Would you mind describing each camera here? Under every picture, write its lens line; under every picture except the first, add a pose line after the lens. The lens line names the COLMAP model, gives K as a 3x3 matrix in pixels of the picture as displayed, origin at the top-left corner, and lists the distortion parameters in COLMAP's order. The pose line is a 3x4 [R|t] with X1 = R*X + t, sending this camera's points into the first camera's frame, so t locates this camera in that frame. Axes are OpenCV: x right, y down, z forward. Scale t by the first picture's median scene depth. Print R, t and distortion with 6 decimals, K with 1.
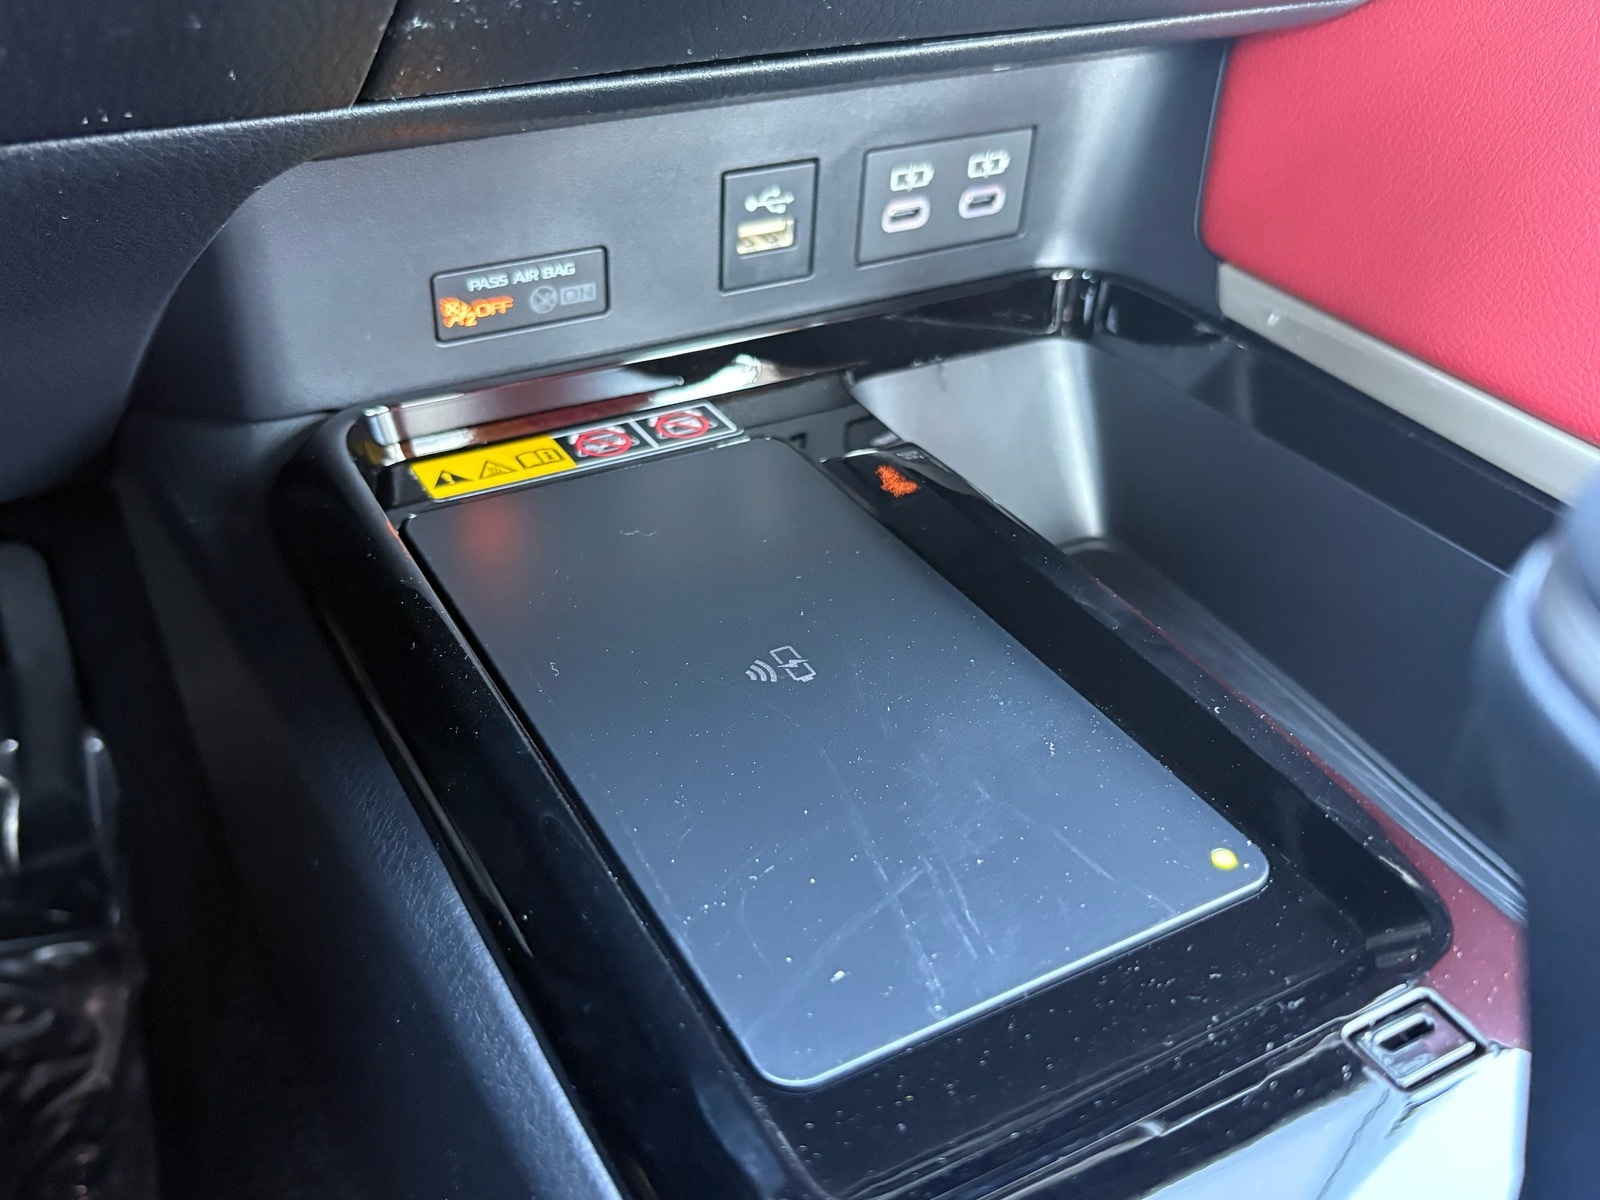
lens RADIAL K [[1414.0, 0, 808.8], [0, 1414.0, 591.7], [0, 0, 1]] dist [0.001891, -0.081540]
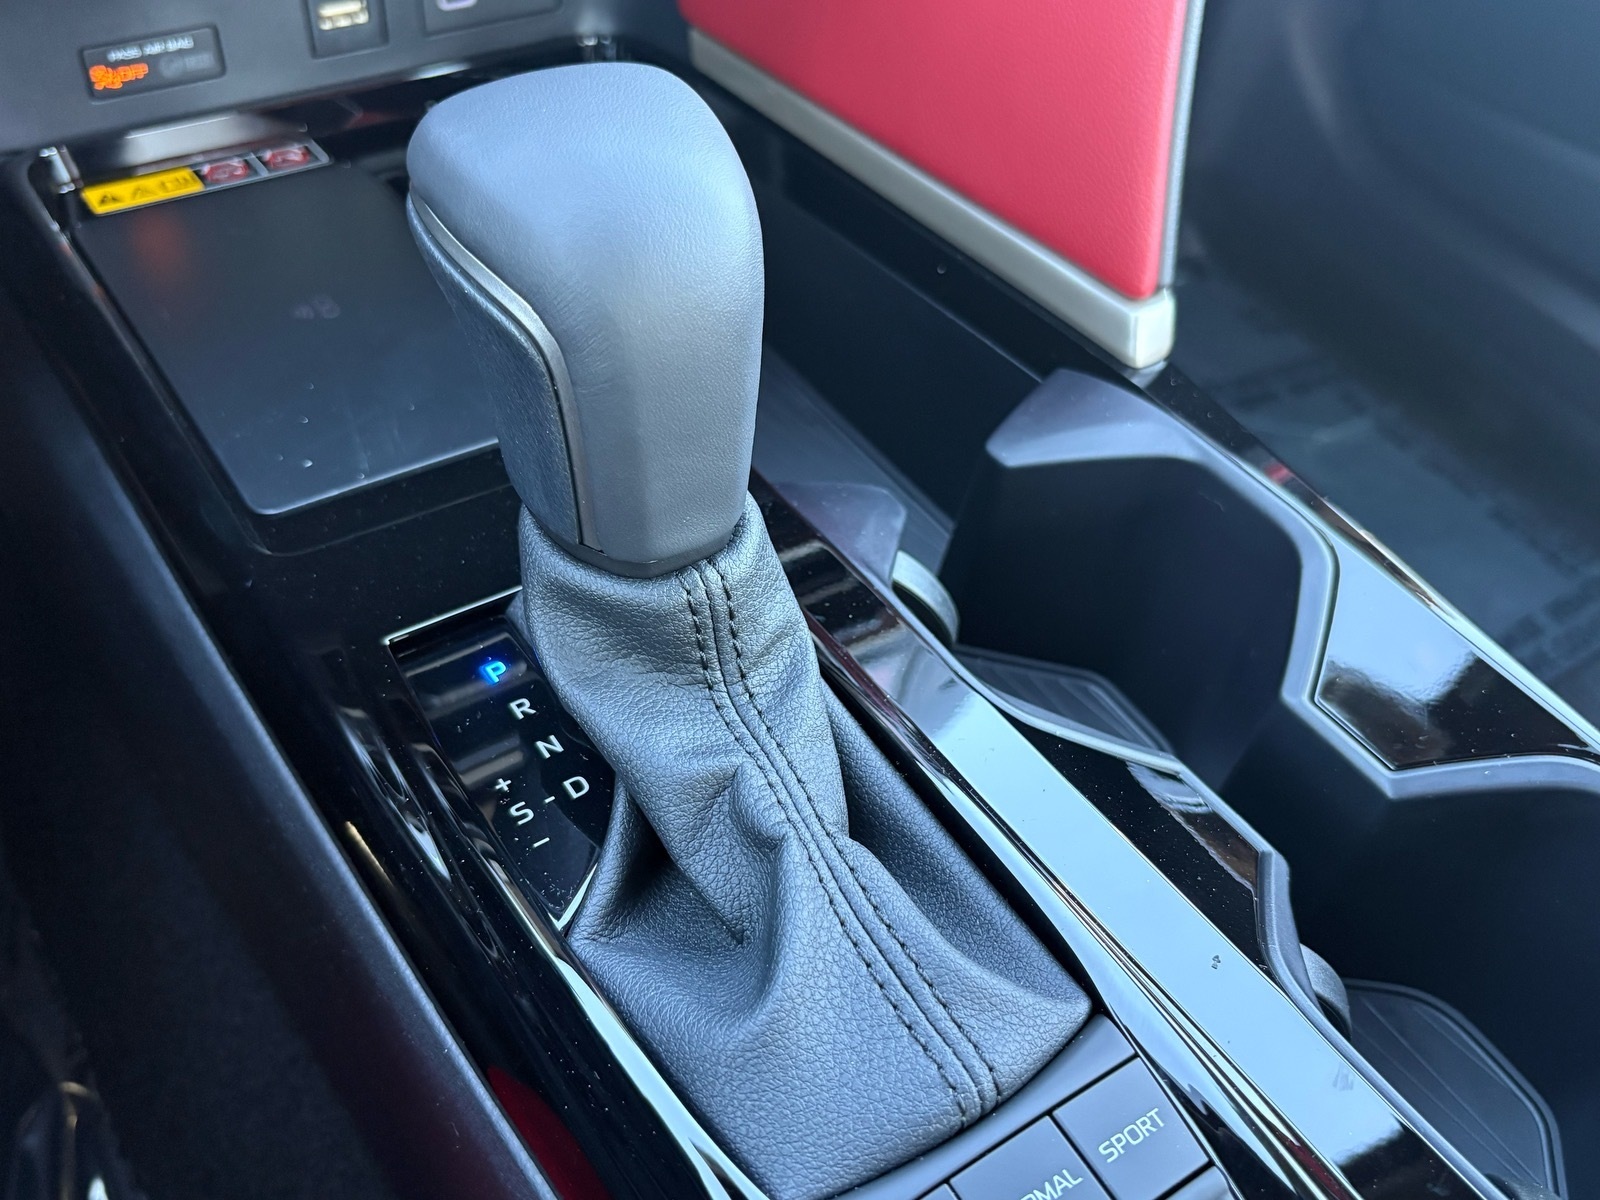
lens RADIAL K [[1414.0, 0, 803.0], [0, 1414.0, 590.4], [0, 0, 1]] dist [0.001891, -0.081540]
pose [[0.995952, -0.042531, 0.079188, 0.298334], [0.031133, 0.989665, 0.139976, 0.127671], [-0.084323, -0.136944, 0.986983, -0.472753]]
